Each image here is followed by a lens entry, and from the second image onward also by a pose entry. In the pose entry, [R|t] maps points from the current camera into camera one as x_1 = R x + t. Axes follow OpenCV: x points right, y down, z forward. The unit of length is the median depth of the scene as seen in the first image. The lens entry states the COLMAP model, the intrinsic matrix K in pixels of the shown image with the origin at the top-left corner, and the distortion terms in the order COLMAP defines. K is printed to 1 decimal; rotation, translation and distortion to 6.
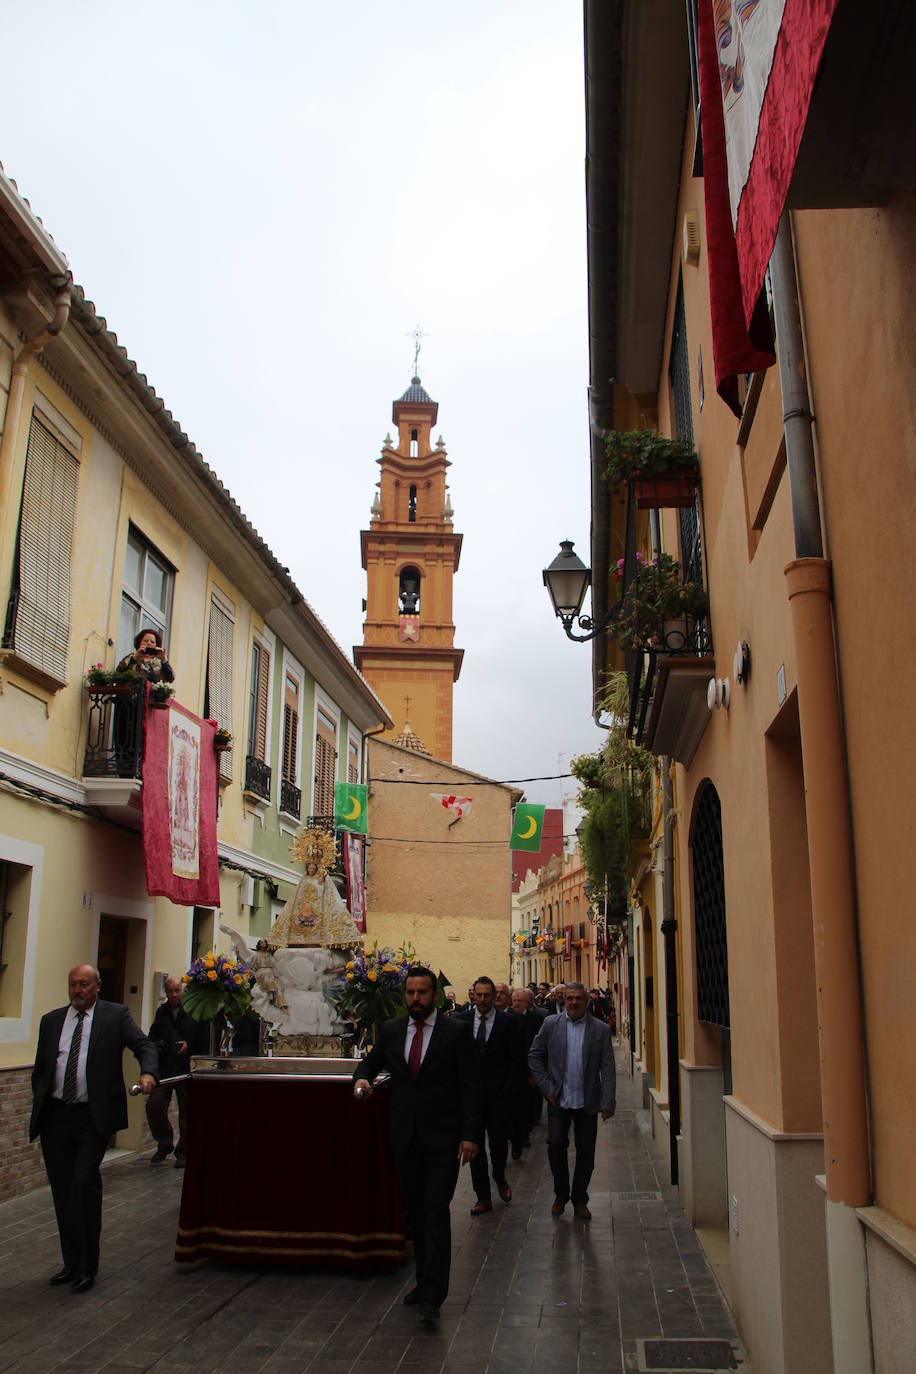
lens RADIAL K [[1139.6, 0, 458.0], [0, 1139.6, 687.0], [0, 0, 1]] dist [-0.132802, 0.003739]
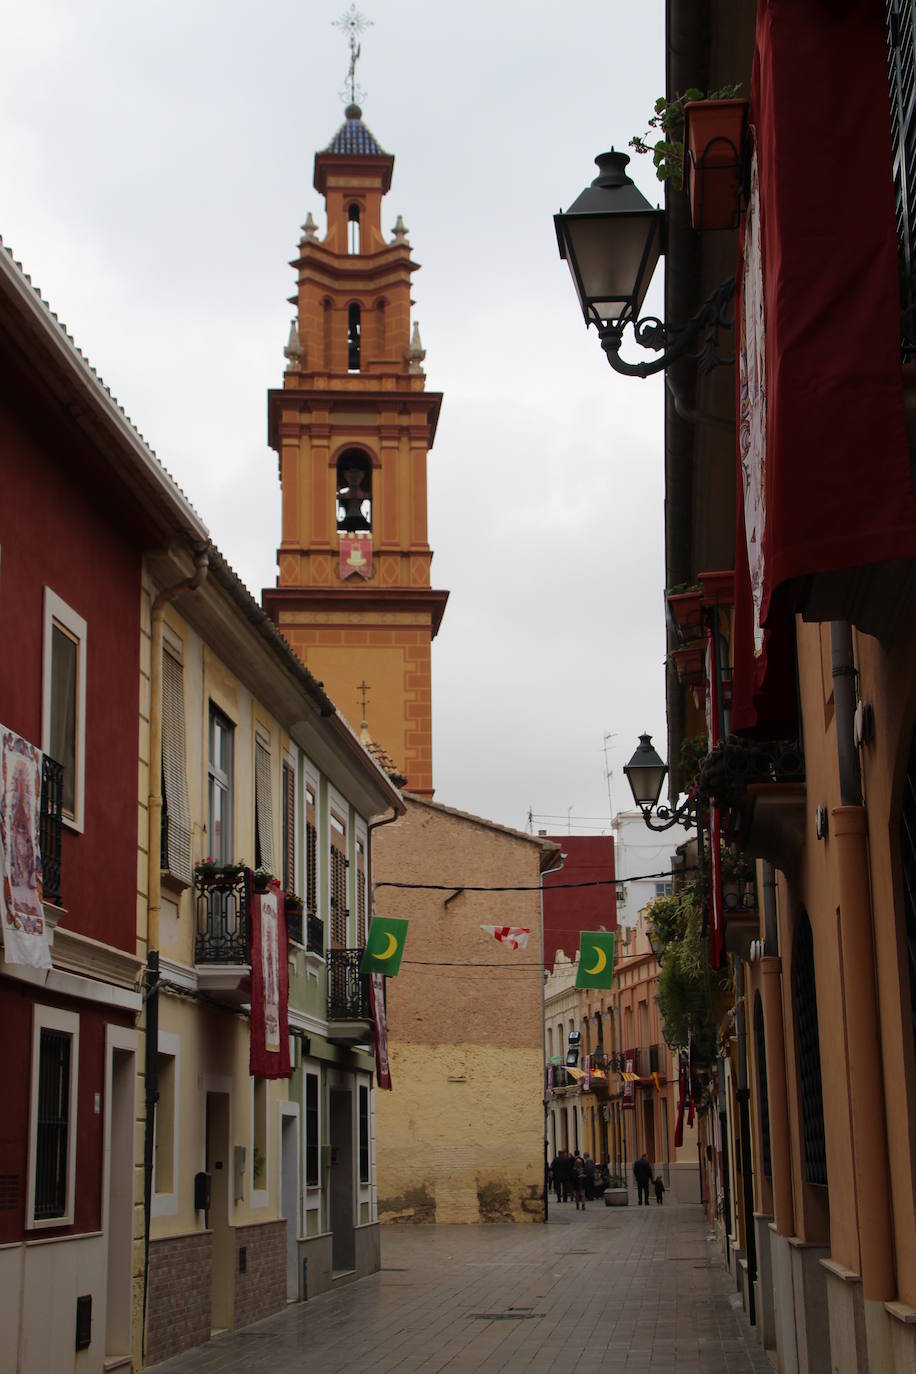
lens RADIAL K [[2209.6, 0, 458.0], [0, 2209.6, 687.0], [0, 0, 1]] dist [0.111276, -0.028333]
pose [[0.999533, -0.017655, 0.024955, -0.025463], [0.016365, 0.998566, 0.050971, -0.054380], [-0.025819, -0.050538, 0.998388, -0.207728]]
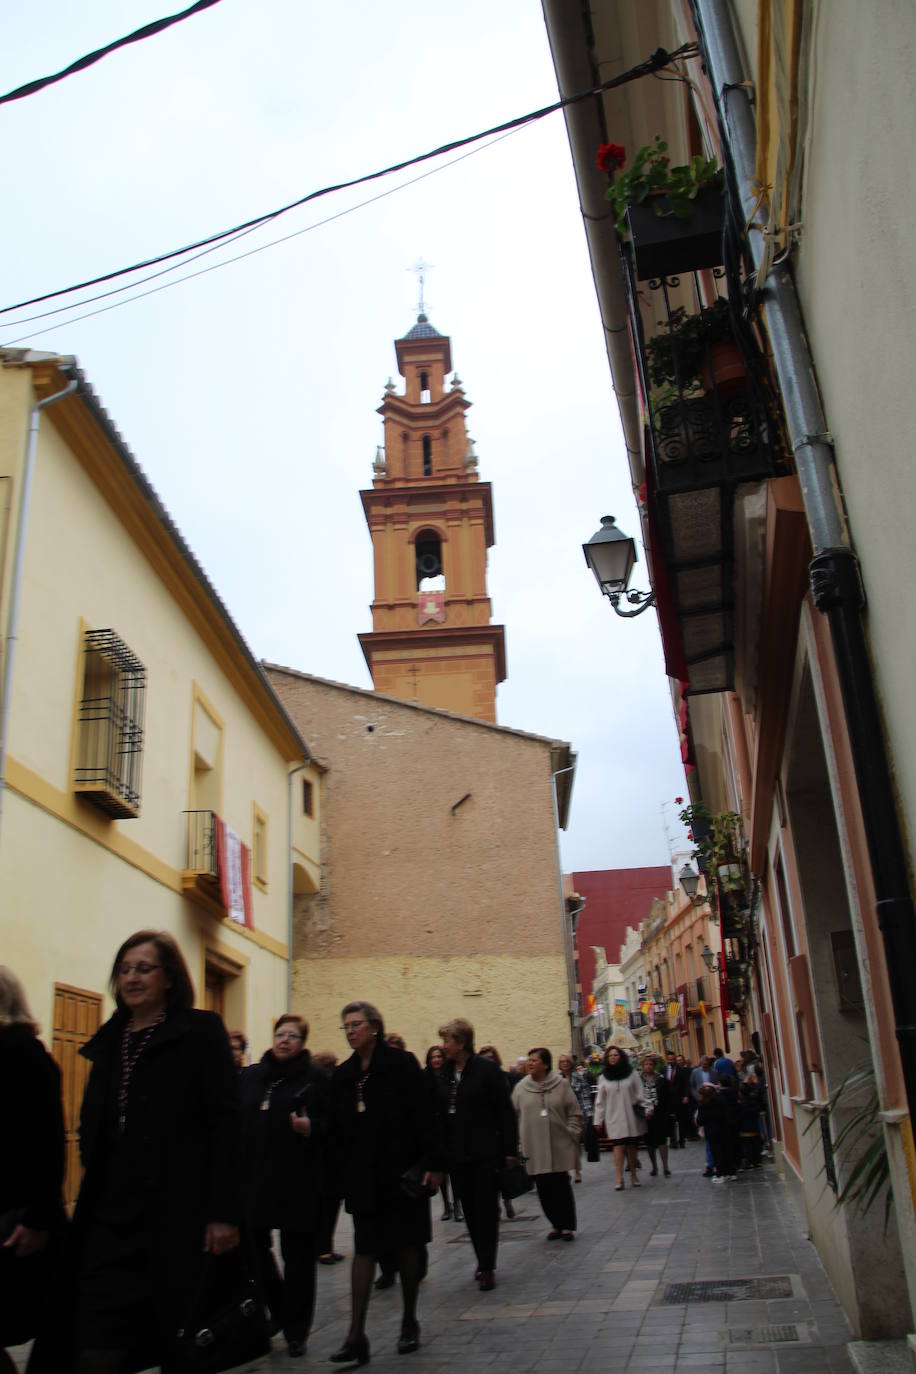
lens RADIAL K [[1139.6, 0, 458.0], [0, 1139.6, 687.0], [0, 0, 1]] dist [-0.132802, 0.003739]
pose [[0.991651, -0.095743, -0.086375, 0.046747], [0.087289, 0.991464, -0.096848, 0.100658], [0.094911, 0.088500, 0.991544, 0.335452]]
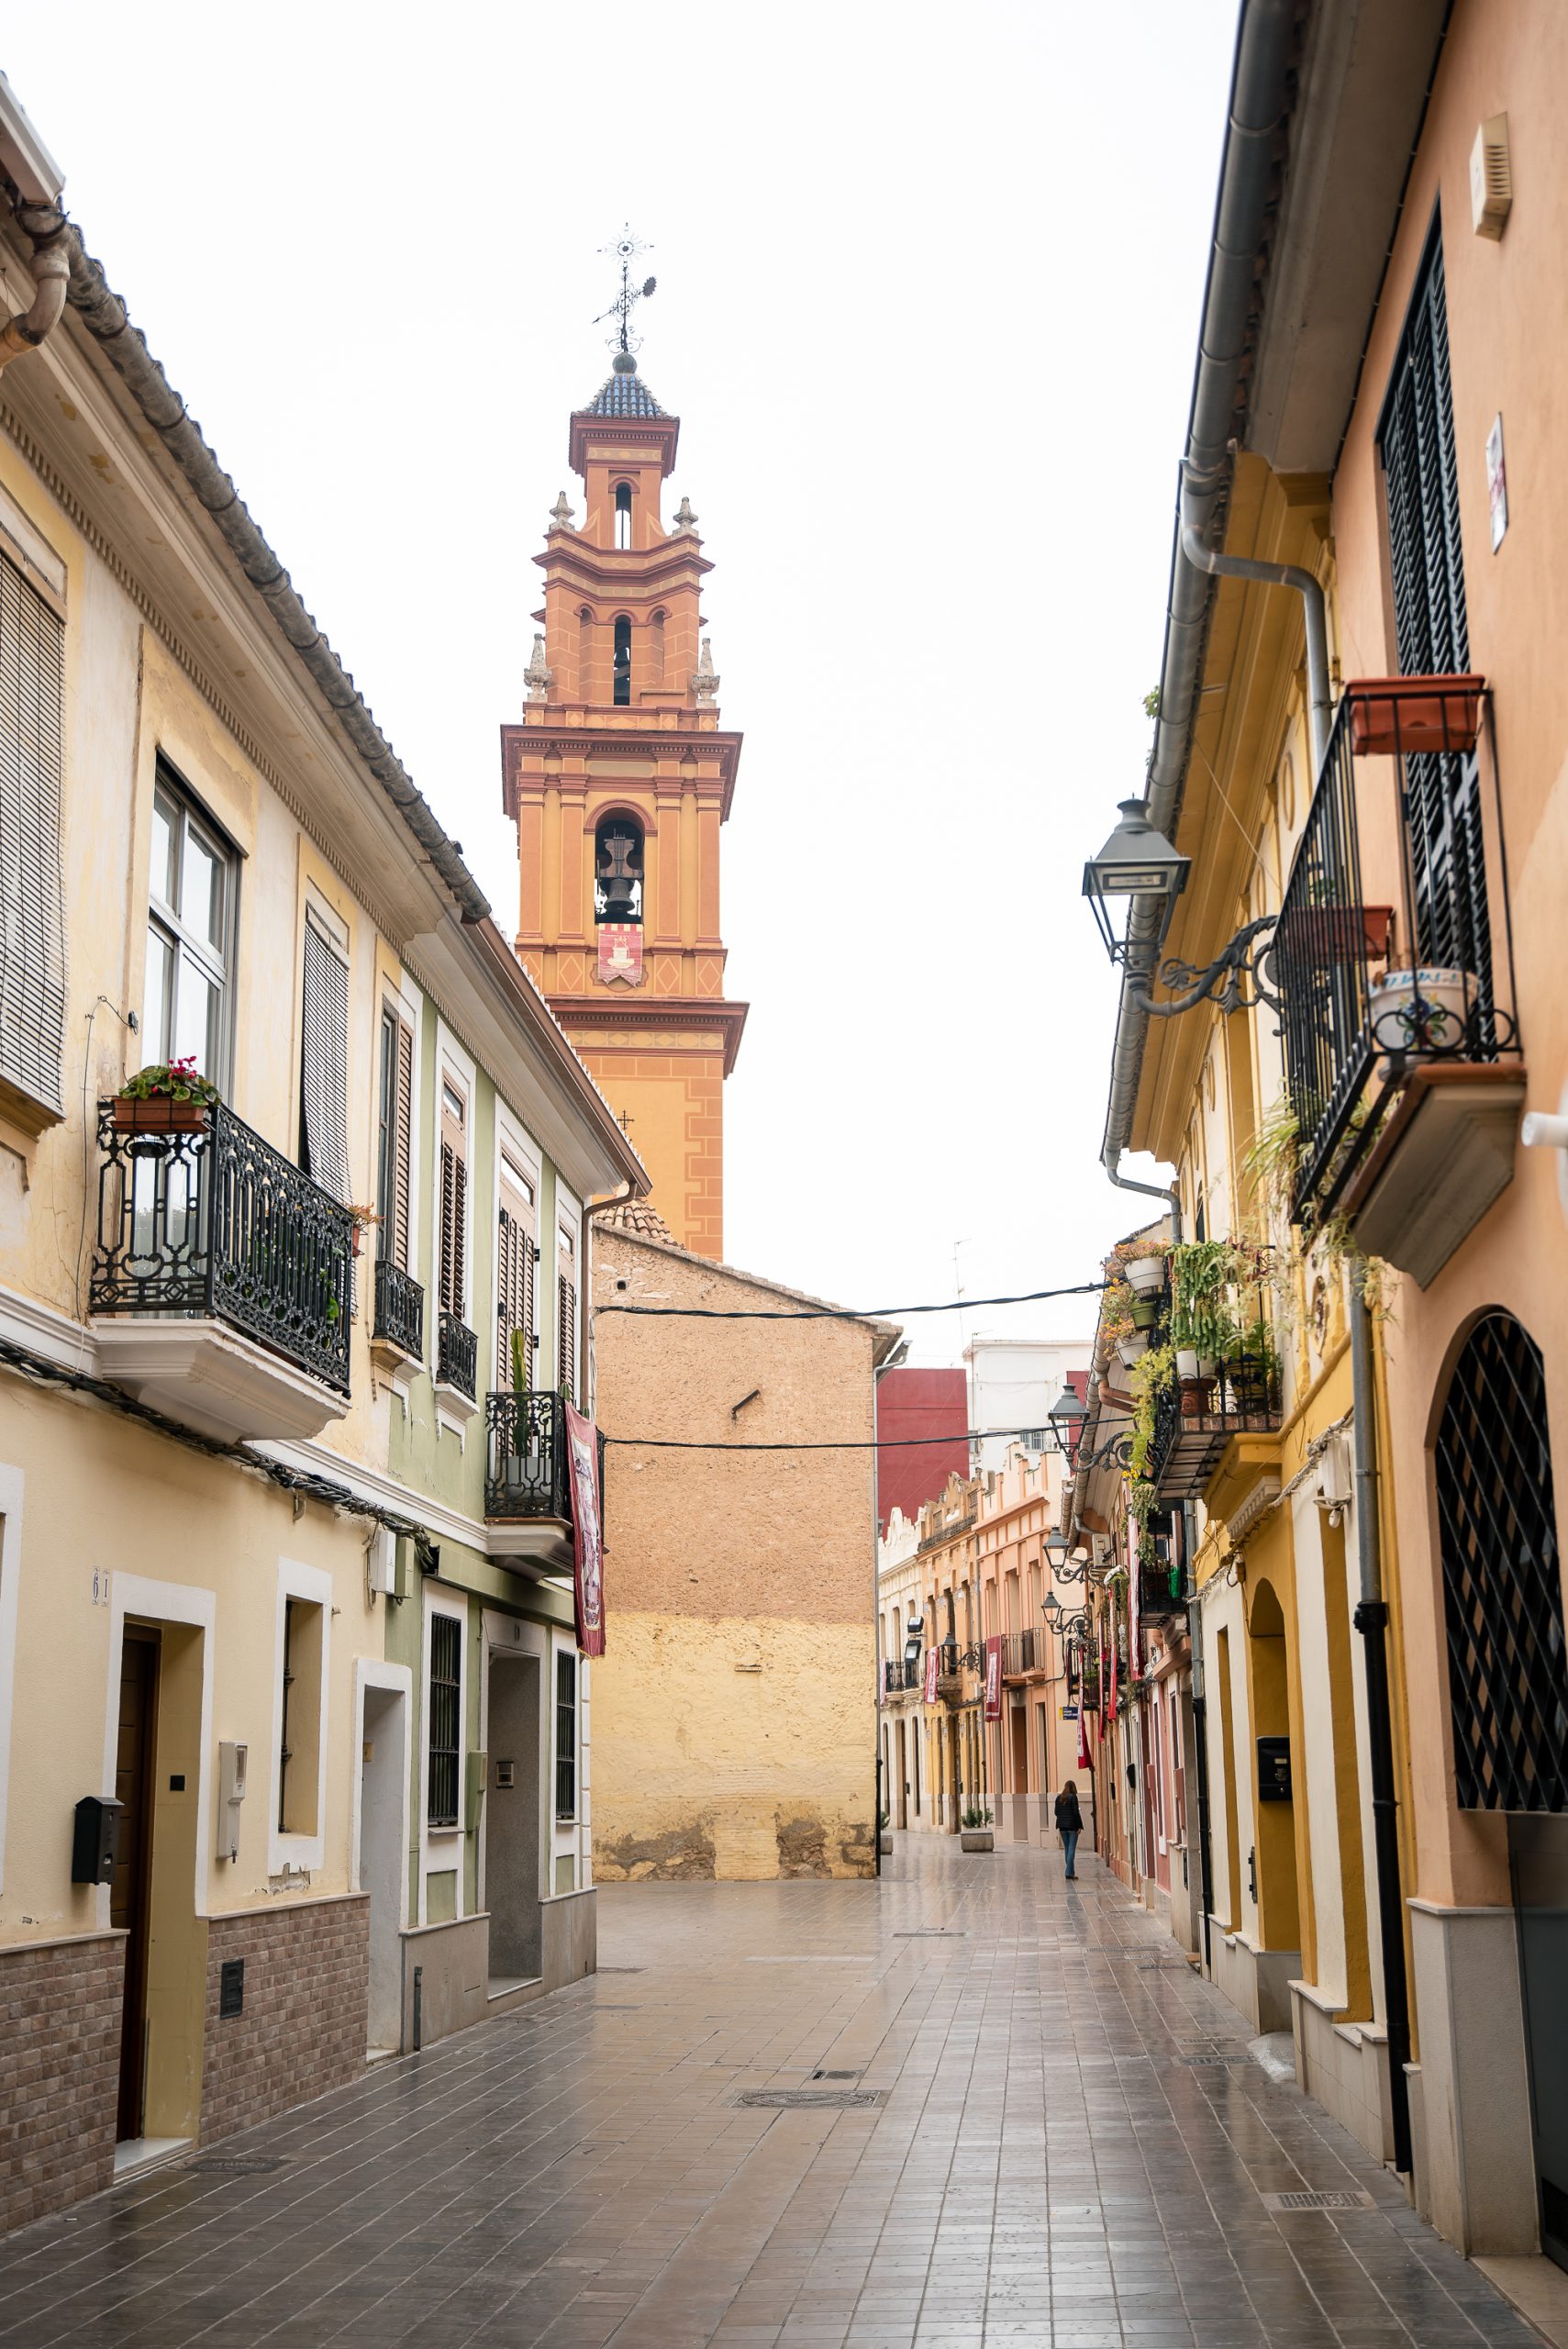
lens RADIAL K [[2666.4, 0, 791.8], [0, 2666.4, 1188.7], [0, 0, 1]] dist [0.030511, 0.008809]
pose [[0.999400, -0.009949, 0.033165, -0.015898], [0.008656, 0.999204, 0.038932, -0.002352], [-0.033526, -0.038622, 0.998691, -0.018946]]
